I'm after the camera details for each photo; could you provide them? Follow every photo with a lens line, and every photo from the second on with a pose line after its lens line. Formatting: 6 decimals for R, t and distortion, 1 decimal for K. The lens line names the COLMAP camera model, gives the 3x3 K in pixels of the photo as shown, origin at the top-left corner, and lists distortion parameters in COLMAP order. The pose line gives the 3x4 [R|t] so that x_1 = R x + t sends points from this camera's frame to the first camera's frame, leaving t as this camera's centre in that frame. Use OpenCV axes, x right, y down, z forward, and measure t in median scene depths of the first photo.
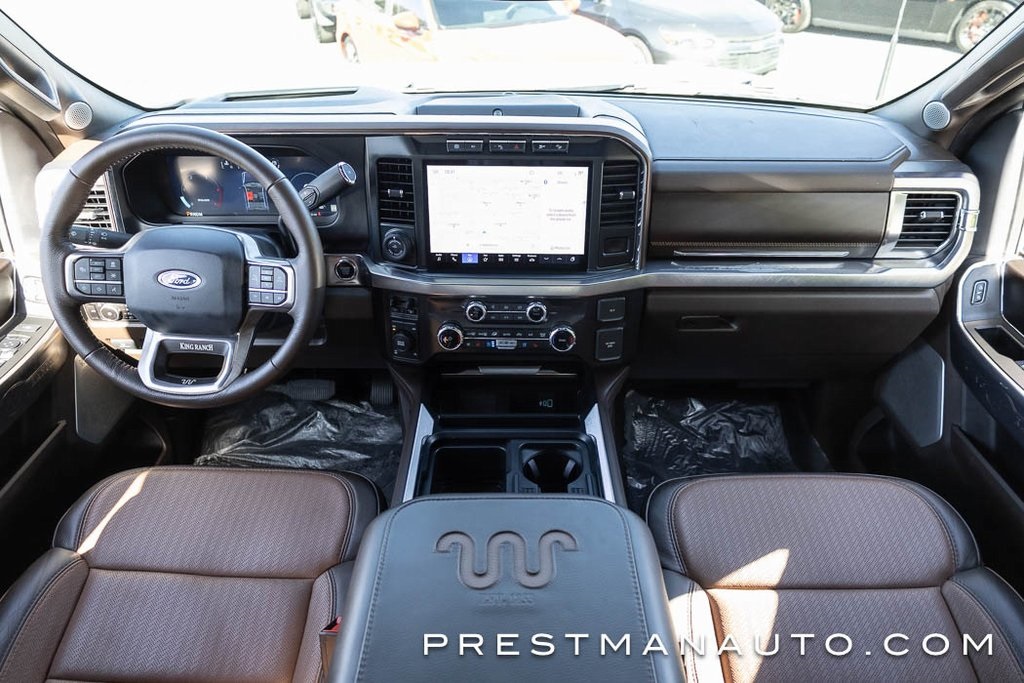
lens RADIAL K [[669.4, 0, 512.0], [0, 669.4, 341.5], [0, 0, 1]] dist [0.002324, 0.001310]
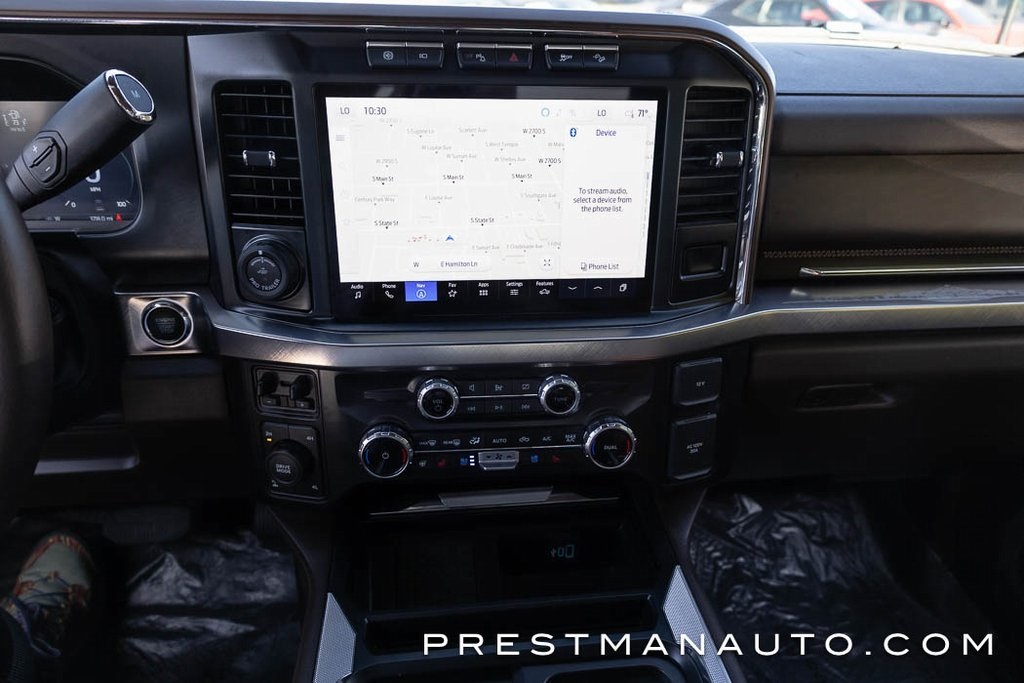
lens RADIAL K [[661.5, 0, 512.0], [0, 661.5, 341.5], [0, 0, 1]] dist [0.002919, 0.001494]
pose [[0.992769, -0.036711, 0.114292, -0.053663], [0.045125, 0.996389, -0.071924, -0.049479], [-0.111239, 0.076561, 0.990840, 0.511480]]
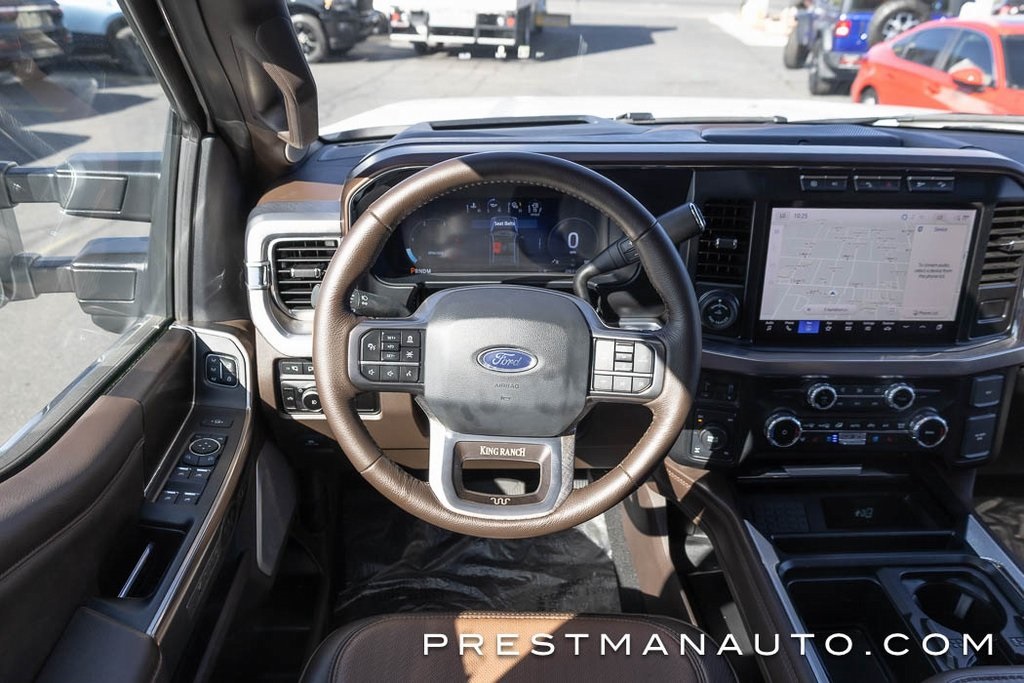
lens RADIAL K [[755.1, 0, 512.0], [0, 755.1, 341.5], [0, 0, 1]] dist [-0.028174, 0.004109]
pose [[0.999332, -0.006603, 0.035937, -0.437033], [0.010084, 0.995178, -0.097570, -0.027077], [-0.035120, 0.097868, 0.994580, 0.157362]]
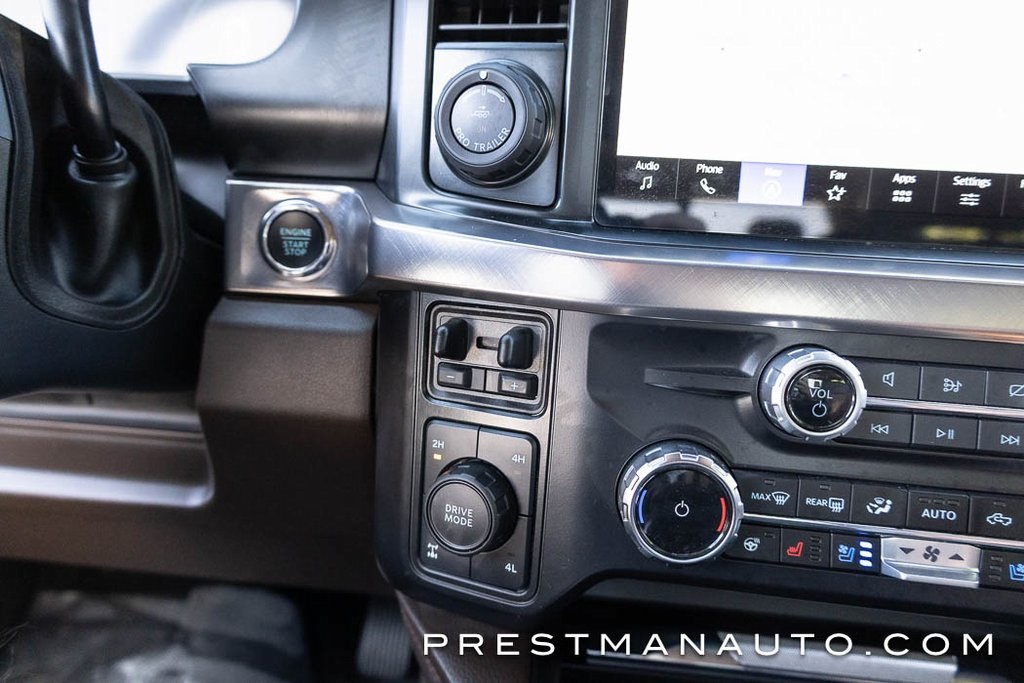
lens RADIAL K [[661.5, 0, 512.0], [0, 661.5, 341.5], [0, 0, 1]] dist [0.002919, 0.001494]
pose [[0.994806, 0.065734, -0.077720, -0.137205], [-0.085989, 0.951291, -0.296060, 0.012413], [0.054473, 0.301205, 0.952002, 0.782951]]
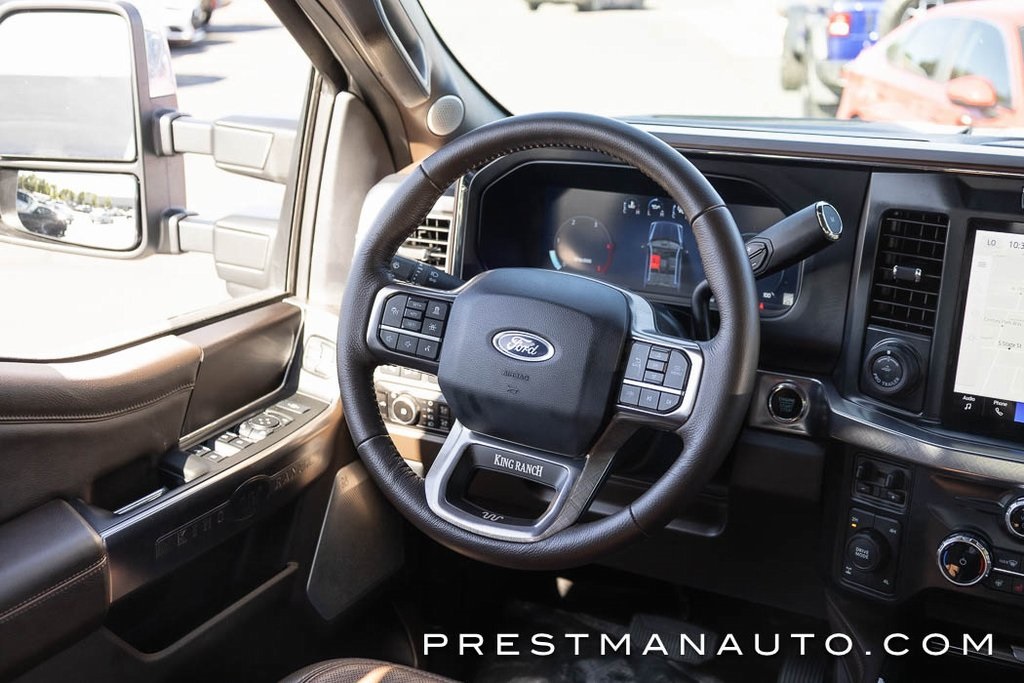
lens RADIAL K [[1269.6, 0, 512.0], [0, 1269.6, 341.5], [0, 0, 1]] dist [0.002514, 0.021383]
pose [[0.884658, 0.139268, -0.444955, 0.010116], [-0.251117, 0.946421, -0.203046, 0.120008], [0.392837, 0.291362, 0.872231, -0.017615]]
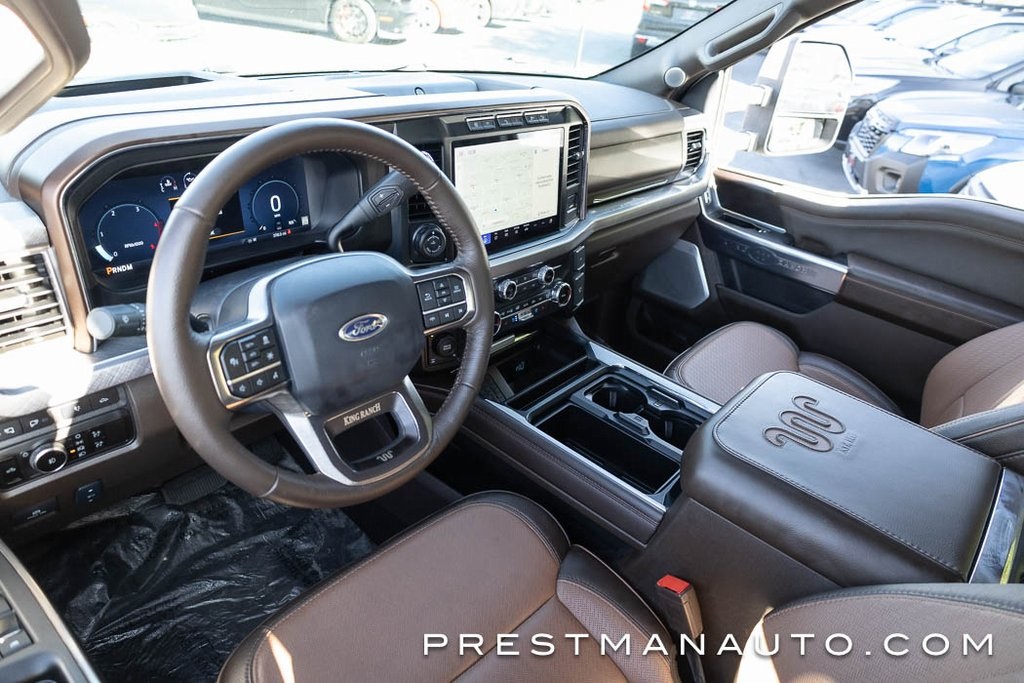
lens RADIAL K [[661.5, 0, 512.0], [0, 661.5, 341.5], [0, 0, 1]] dist [0.002919, 0.001494]
pose [[0.650866, -0.311205, 0.692477, -0.756943], [0.298281, 0.943598, 0.143704, -0.111868], [-0.698142, 0.113021, 0.706982, 0.309381]]
